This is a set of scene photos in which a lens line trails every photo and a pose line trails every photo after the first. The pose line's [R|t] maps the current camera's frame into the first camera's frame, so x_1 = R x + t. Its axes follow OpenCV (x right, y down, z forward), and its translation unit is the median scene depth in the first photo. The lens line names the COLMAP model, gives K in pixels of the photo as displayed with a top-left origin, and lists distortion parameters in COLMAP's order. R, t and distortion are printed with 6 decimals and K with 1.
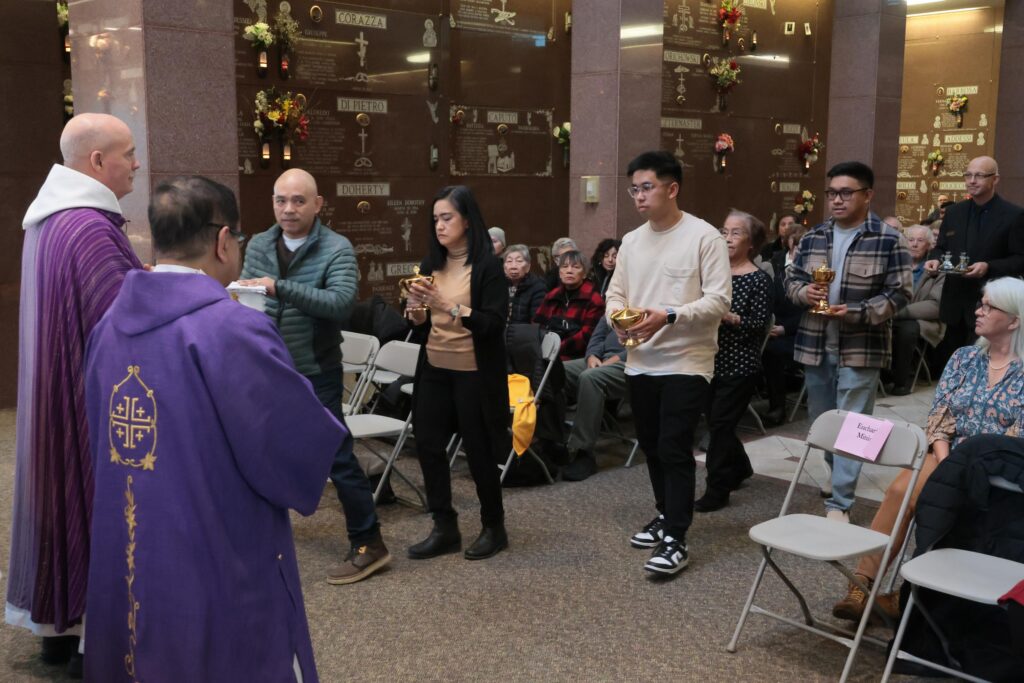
lens RADIAL K [[1129.3, 0, 512.0], [0, 1129.3, 341.5], [0, 0, 1]] dist [0.025783, 0.003511]
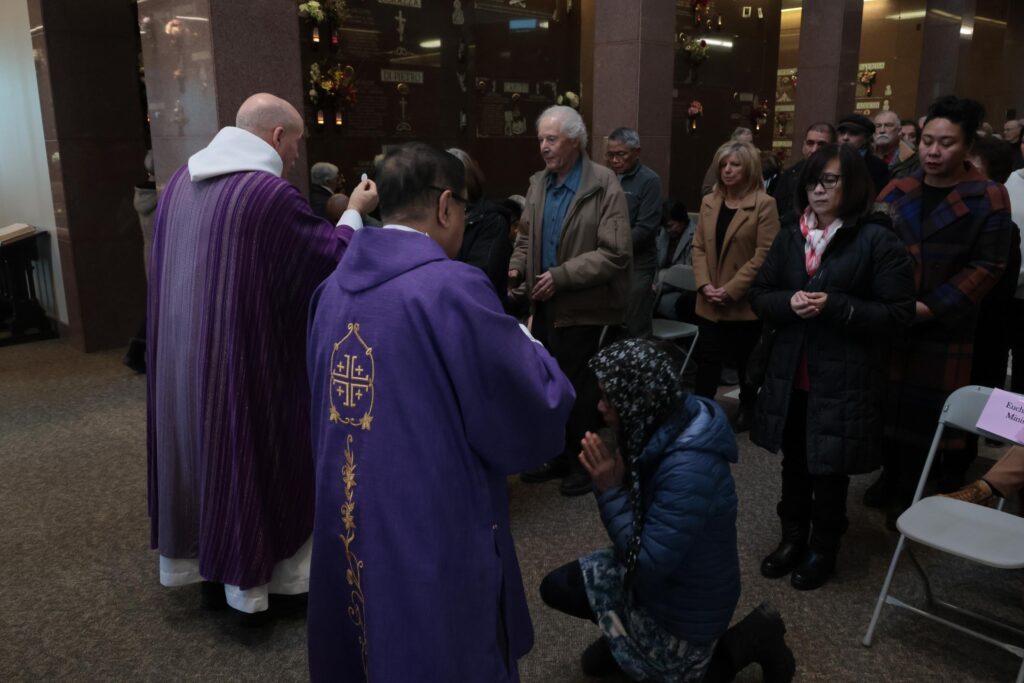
lens RADIAL K [[840.1, 0, 512.0], [0, 840.1, 341.5], [0, 0, 1]] dist [0.004086, 0.000616]
pose [[0.999751, -0.012865, 0.018244, -0.032755], [0.011158, 0.995813, 0.090734, -0.013252], [-0.019335, -0.090508, 0.995708, 0.099922]]
